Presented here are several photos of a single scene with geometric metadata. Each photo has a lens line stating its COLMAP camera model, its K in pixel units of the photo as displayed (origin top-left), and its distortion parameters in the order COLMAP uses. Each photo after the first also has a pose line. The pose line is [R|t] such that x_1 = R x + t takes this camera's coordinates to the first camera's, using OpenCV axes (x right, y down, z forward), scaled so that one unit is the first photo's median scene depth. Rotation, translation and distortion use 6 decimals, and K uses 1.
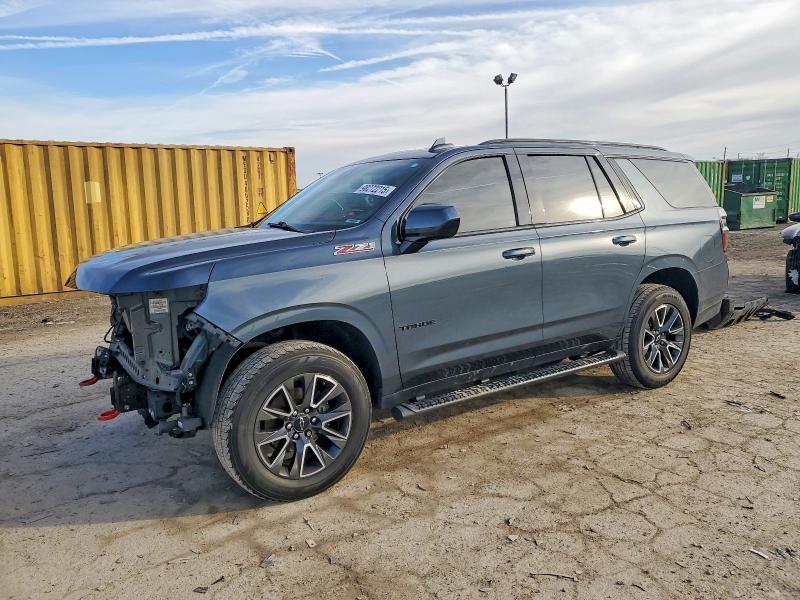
lens RADIAL K [[668.8, 0, 401.0], [0, 668.8, 302.2], [0, 0, 1]] dist [0.008245, 0.017484]
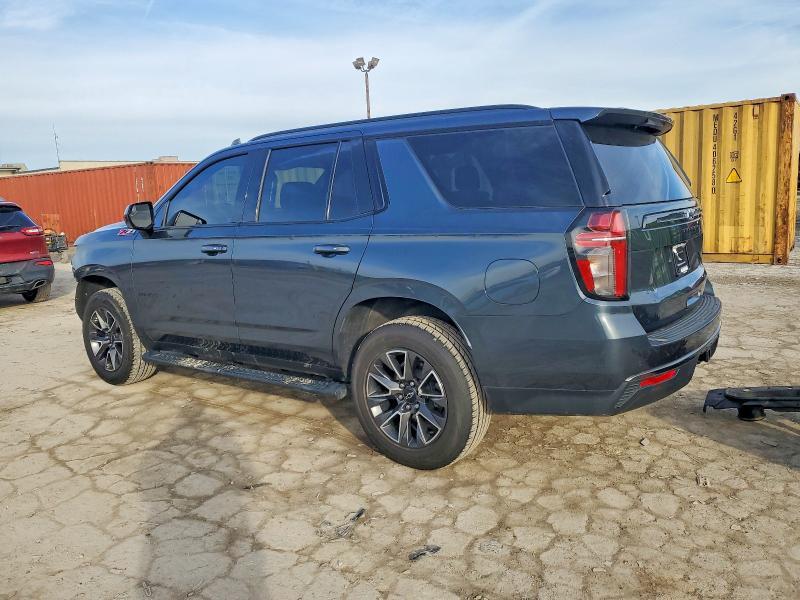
lens RADIAL K [[668.8, 0, 400.8], [0, 668.8, 298.0], [0, 0, 1]] dist [0.008245, 0.017484]
pose [[0.264821, 0.171405, -0.948941, 0.497501], [-0.104665, 0.983371, 0.148415, -0.072912], [0.958601, 0.060017, 0.278358, 0.388240]]
